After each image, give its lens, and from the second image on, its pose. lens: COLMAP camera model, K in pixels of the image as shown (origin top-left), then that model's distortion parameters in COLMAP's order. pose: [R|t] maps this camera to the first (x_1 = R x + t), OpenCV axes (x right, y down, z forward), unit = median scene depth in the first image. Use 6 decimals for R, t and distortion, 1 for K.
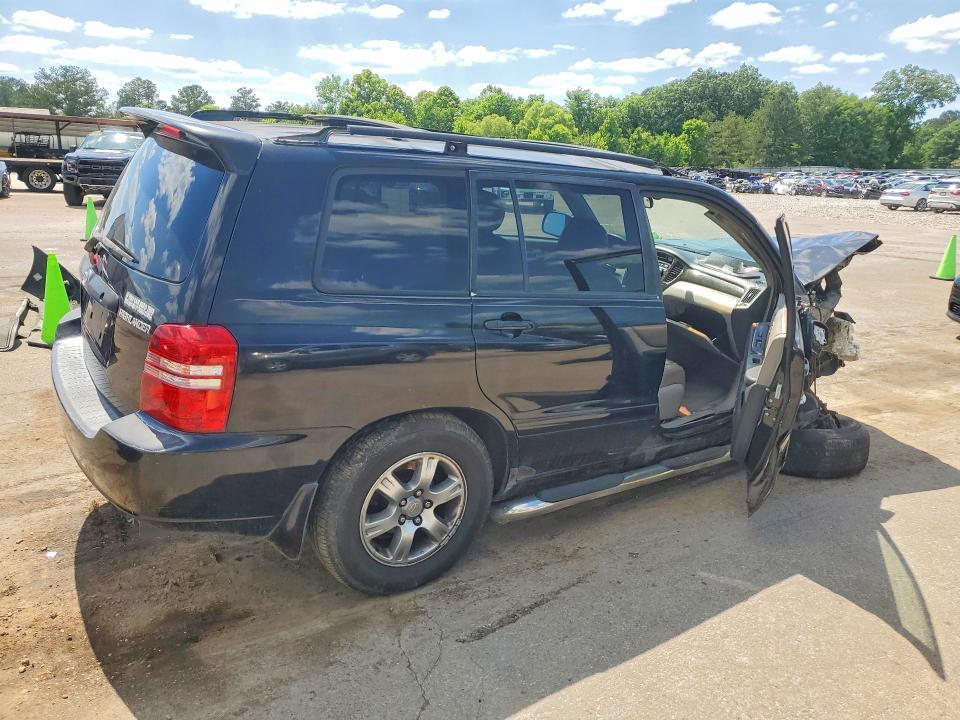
lens RADIAL K [[748.0, 0, 487.6], [0, 748.0, 357.7], [0, 0, 1]] dist [0.004716, 0.027791]
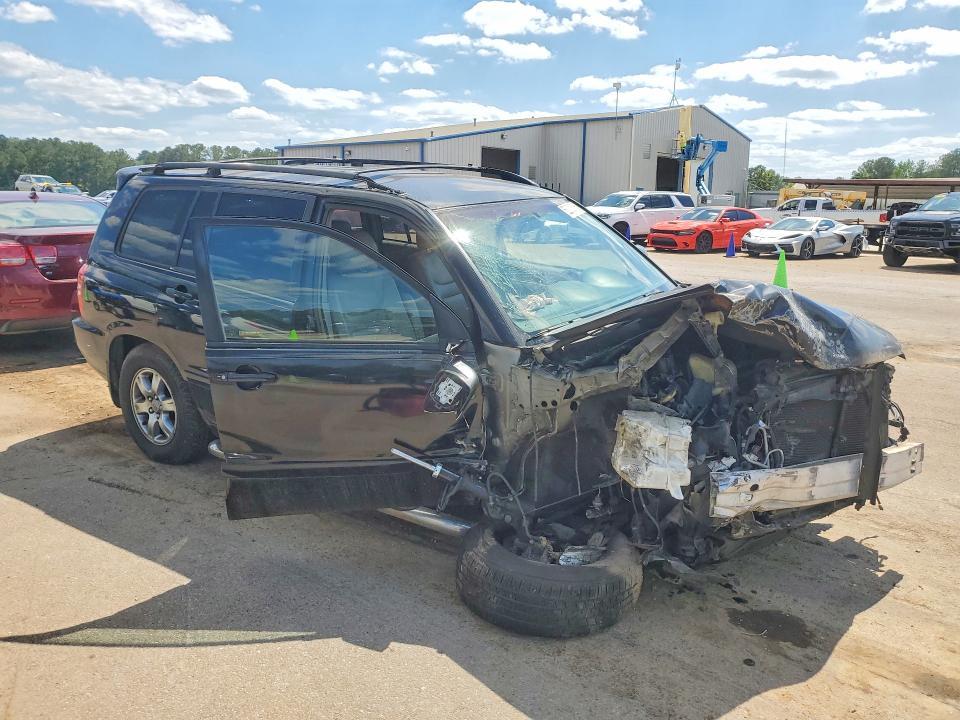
lens RADIAL K [[748.0, 0, 477.8], [0, 748.0, 360.0], [0, 0, 1]] dist [0.004716, 0.027791]
pose [[0.350112, 0.166242, -0.921838, 1.446231], [-0.247088, 0.965660, 0.080302, -0.165036], [0.903532, 0.199660, 0.379165, 0.941818]]
